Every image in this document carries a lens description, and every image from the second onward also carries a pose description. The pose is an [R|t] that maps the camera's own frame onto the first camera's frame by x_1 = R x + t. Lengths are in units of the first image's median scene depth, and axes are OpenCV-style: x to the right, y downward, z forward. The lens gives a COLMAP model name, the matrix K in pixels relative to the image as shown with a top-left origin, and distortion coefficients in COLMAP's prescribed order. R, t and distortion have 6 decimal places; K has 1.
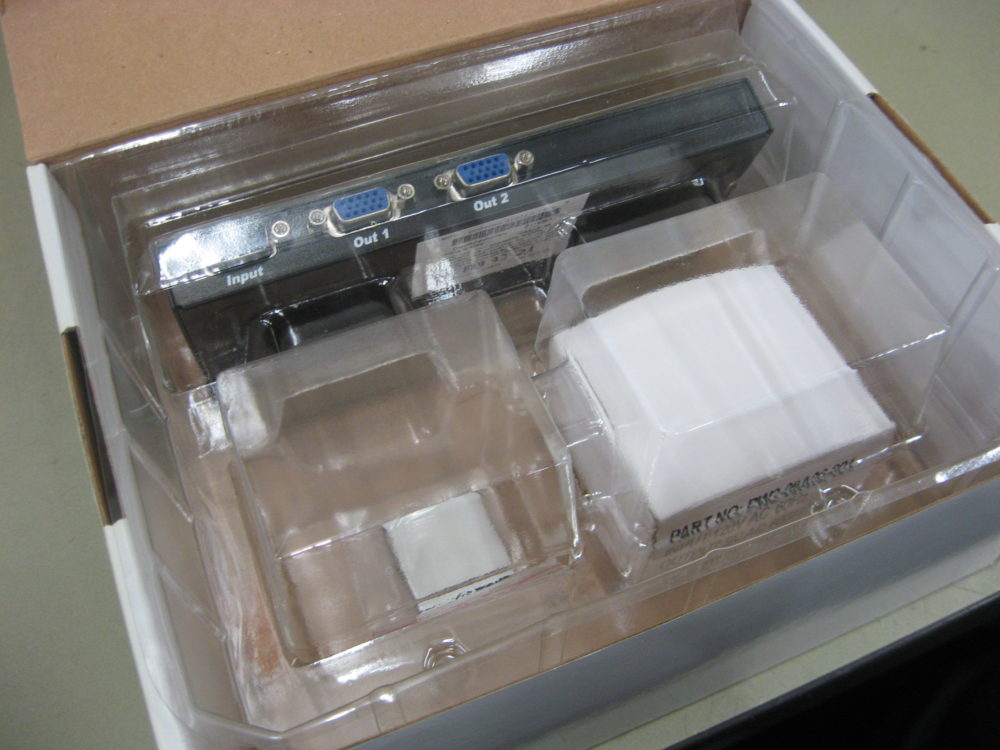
lens RADIAL K [[999.8, 0, 500.0], [0, 999.8, 375.0], [0, 0, 1]] dist [-0.129592, 0.000672]
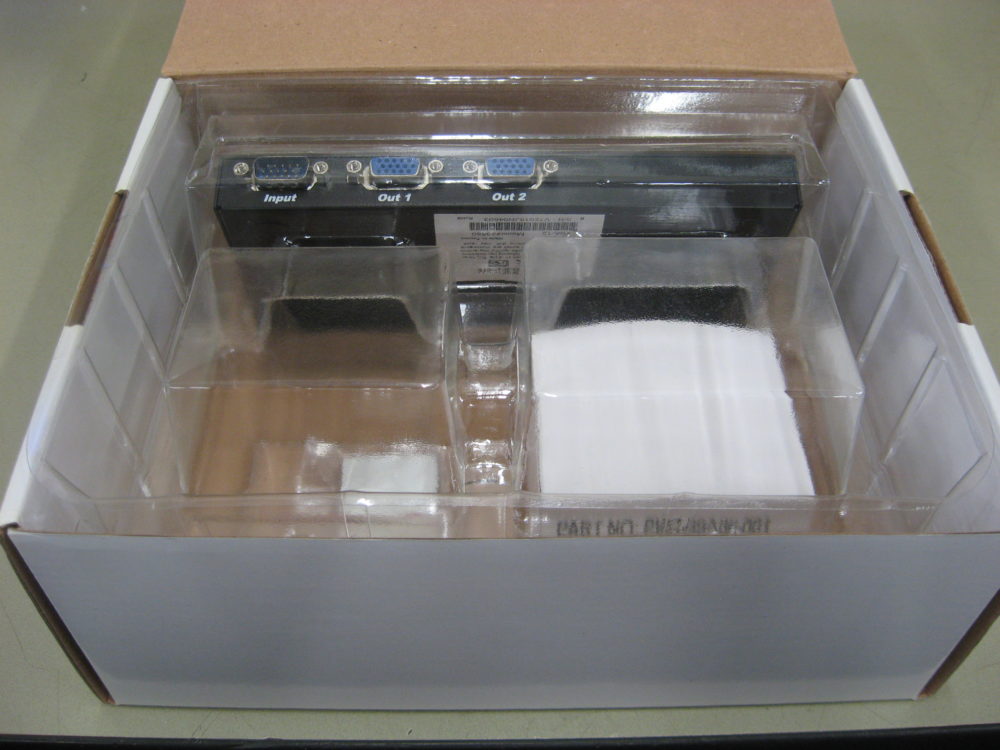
lens RADIAL K [[999.8, 0, 500.0], [0, 999.8, 375.0], [0, 0, 1]] dist [-0.129592, 0.000672]
pose [[0.929385, 0.276144, -0.244923, 0.310241], [-0.307100, 0.946614, -0.098039, 0.125935], [0.204775, 0.166332, 0.964573, -0.033308]]
